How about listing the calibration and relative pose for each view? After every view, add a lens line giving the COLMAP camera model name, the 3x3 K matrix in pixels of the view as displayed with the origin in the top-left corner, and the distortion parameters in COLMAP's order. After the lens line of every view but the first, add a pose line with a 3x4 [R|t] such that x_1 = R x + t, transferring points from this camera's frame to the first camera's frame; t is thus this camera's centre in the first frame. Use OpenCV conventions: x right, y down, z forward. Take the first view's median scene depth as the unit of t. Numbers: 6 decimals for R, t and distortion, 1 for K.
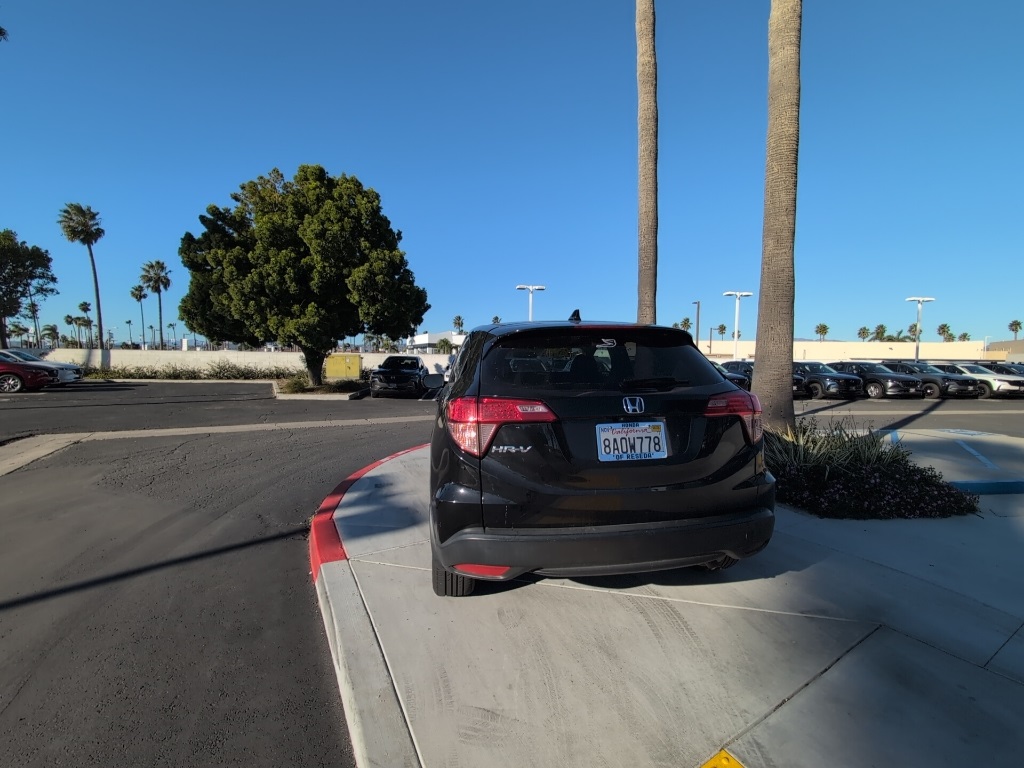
lens RADIAL K [[434.4, 0, 514.9], [0, 434.4, 382.5], [0, 0, 1]] dist [-0.000493, 0.000345]
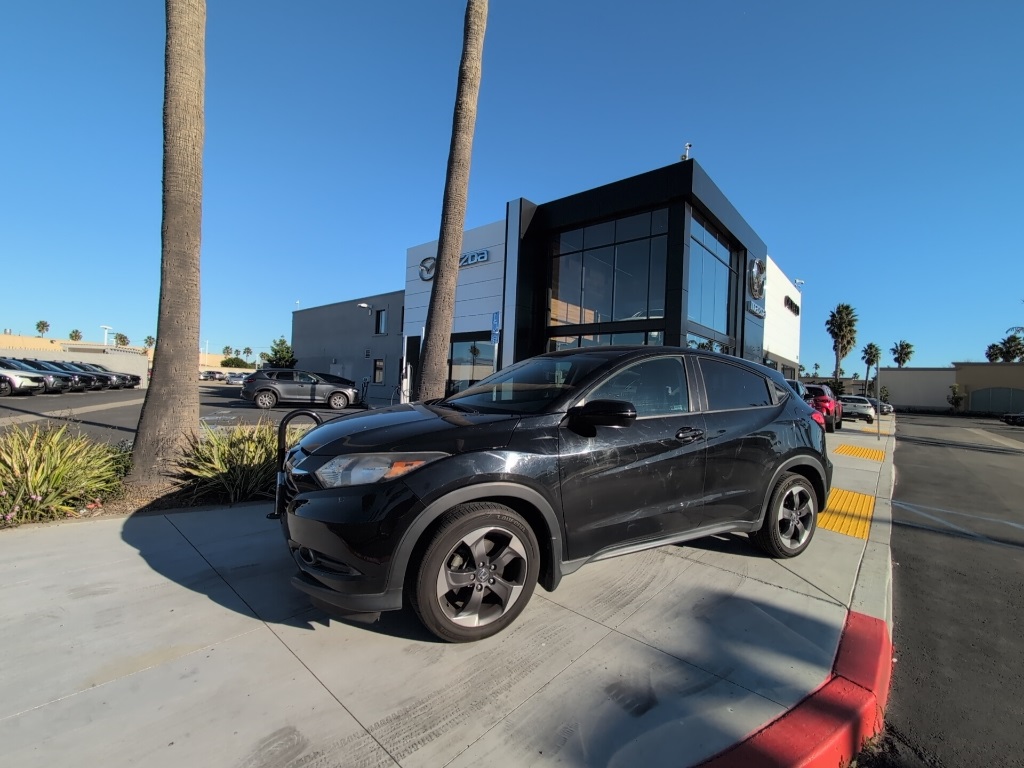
lens RADIAL K [[434.4, 0, 515.1], [0, 434.4, 383.7], [0, 0, 1]] dist [-0.000493, 0.000345]
pose [[-0.327679, -0.018676, 0.944605, -0.205698], [-0.003775, 0.999823, 0.018458, -0.015620], [-0.944782, 0.002483, -0.327691, 0.400603]]
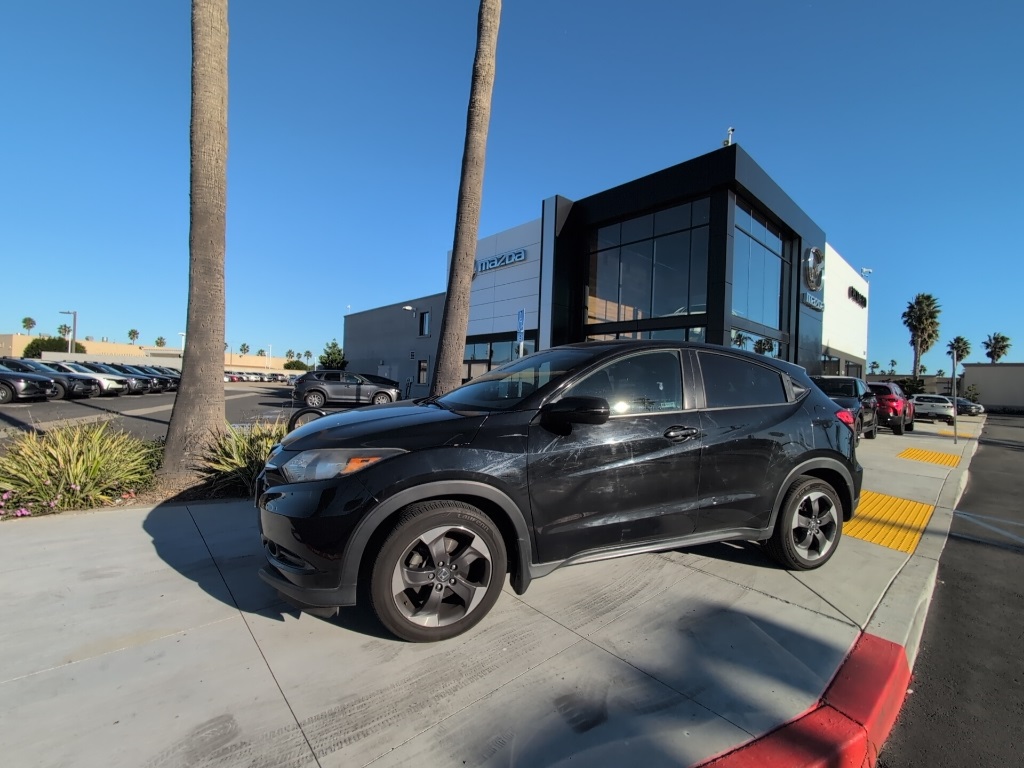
lens RADIAL K [[434.4, 0, 514.9], [0, 434.4, 384.7], [0, 0, 1]] dist [-0.000493, 0.000345]
pose [[-0.221946, -0.019098, 0.974872, -0.209157], [0.003789, 0.999784, 0.020448, -0.013953], [-0.975052, 0.008232, -0.221825, 0.370503]]
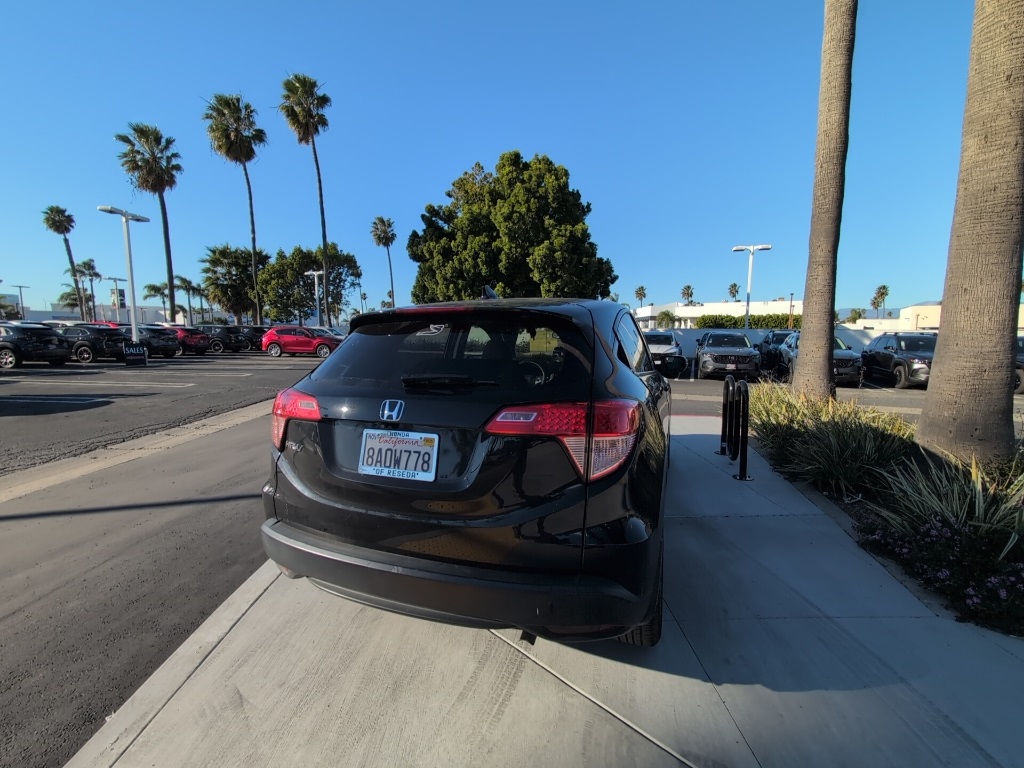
lens RADIAL K [[434.4, 0, 515.2], [0, 434.4, 382.0], [0, 0, 1]] dist [-0.000493, 0.000345]
pose [[0.872797, 0.052862, -0.485213, 0.113743], [-0.023568, 0.997523, 0.066282, -0.007734], [0.487515, -0.046415, 0.871880, 0.055136]]
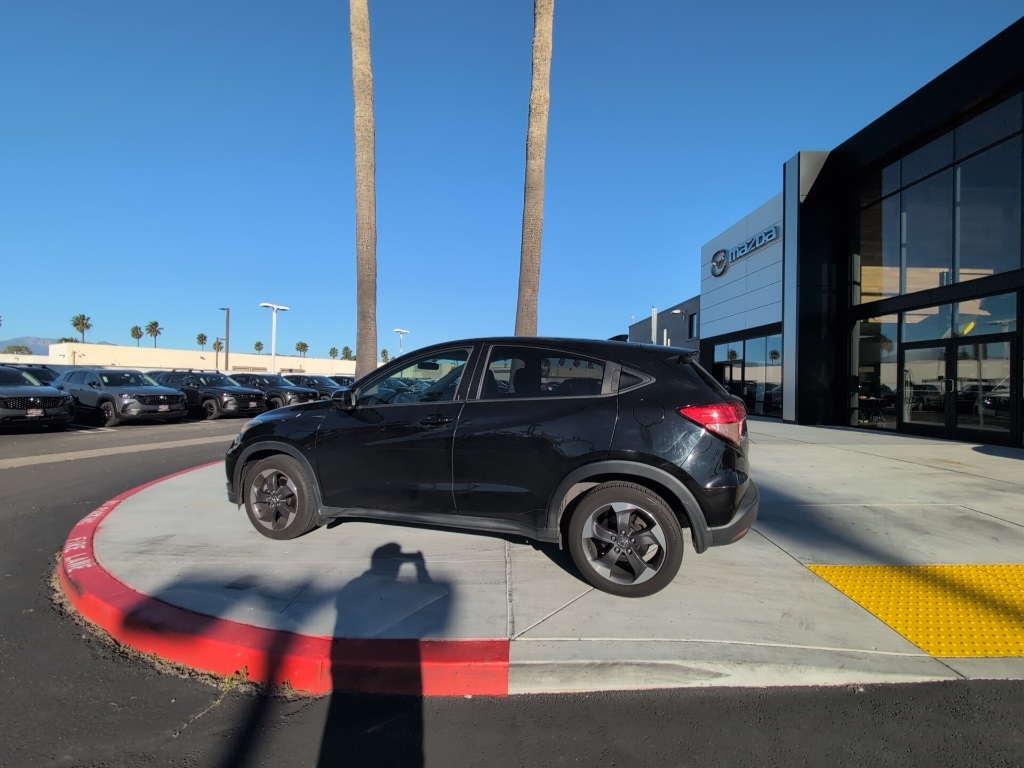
lens RADIAL K [[434.4, 0, 515.3], [0, 434.4, 383.1], [0, 0, 1]] dist [-0.000493, 0.000345]
pose [[0.467162, -0.003321, 0.884166, -0.212049], [0.030515, 0.999458, -0.012369, -0.003897], [-0.883645, 0.032759, 0.467010, 0.130431]]
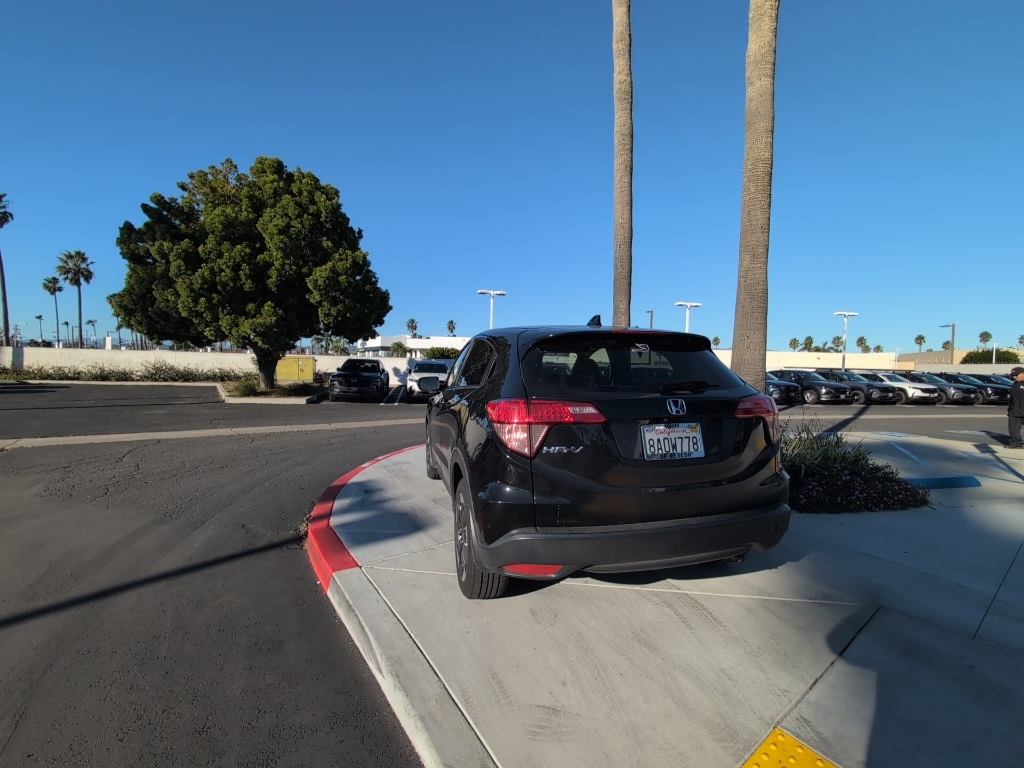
lens RADIAL K [[434.4, 0, 515.1], [0, 434.4, 381.8], [0, 0, 1]] dist [-0.000493, 0.000345]
pose [[0.994279, 0.008221, 0.106493, -0.030345], [-0.006890, 0.999894, -0.012865, 0.001062], [-0.106587, 0.012058, 0.994230, -0.001016]]
